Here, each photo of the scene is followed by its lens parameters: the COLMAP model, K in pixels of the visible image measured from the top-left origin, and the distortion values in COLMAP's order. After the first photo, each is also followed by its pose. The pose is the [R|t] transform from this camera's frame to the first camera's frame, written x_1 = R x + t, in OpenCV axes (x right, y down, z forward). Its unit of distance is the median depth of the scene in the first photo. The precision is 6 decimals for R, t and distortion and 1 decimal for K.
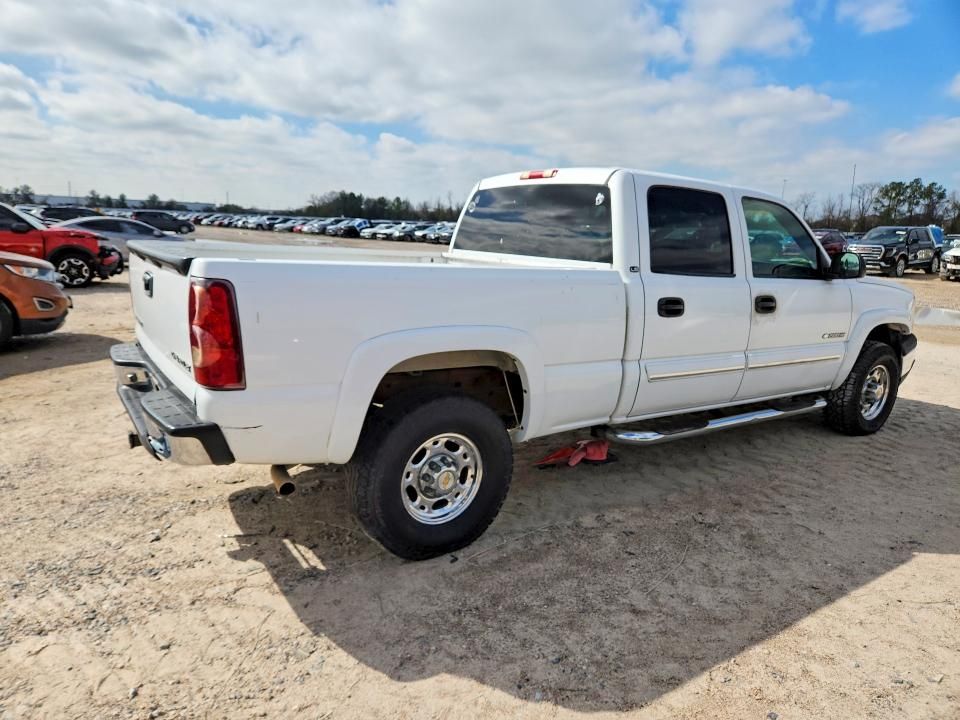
lens RADIAL K [[650.9, 0, 476.8], [0, 650.9, 362.8], [0, 0, 1]] dist [0.026573, -0.023865]
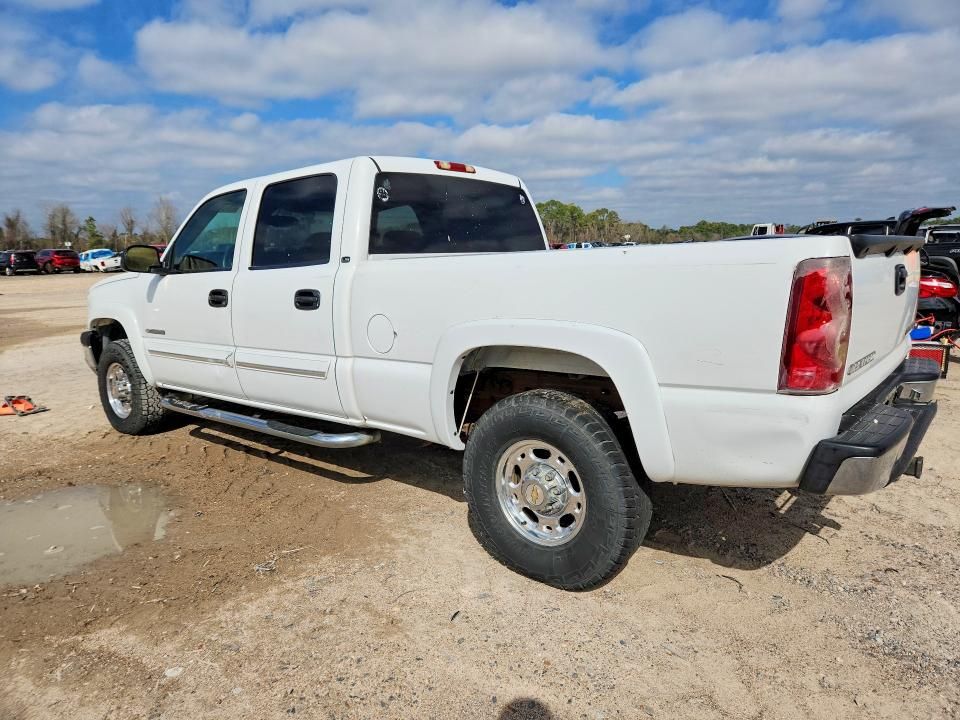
lens RADIAL K [[641.5, 0, 482.2], [0, 641.5, 355.7], [0, 0, 1]] dist [0.021366, -0.005038]
pose [[-0.297624, -0.174143, 0.938666, -0.809458], [0.203221, 0.949132, 0.240520, -0.237643], [-0.932803, 0.262342, -0.247095, 1.228226]]
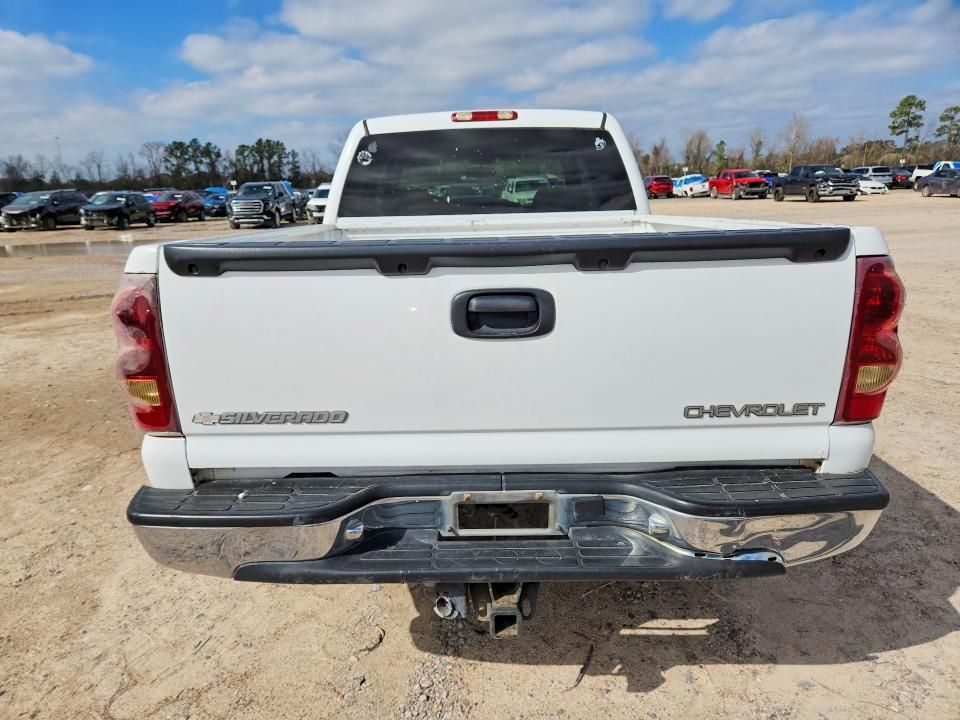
lens RADIAL K [[650.9, 0, 472.0], [0, 650.9, 369.4], [0, 0, 1]] dist [0.026573, -0.023865]
pose [[0.561042, -0.262140, 0.785185, -0.645692], [0.209440, 0.962624, 0.171727, -0.116820], [-0.800854, 0.068103, 0.594975, 0.516660]]
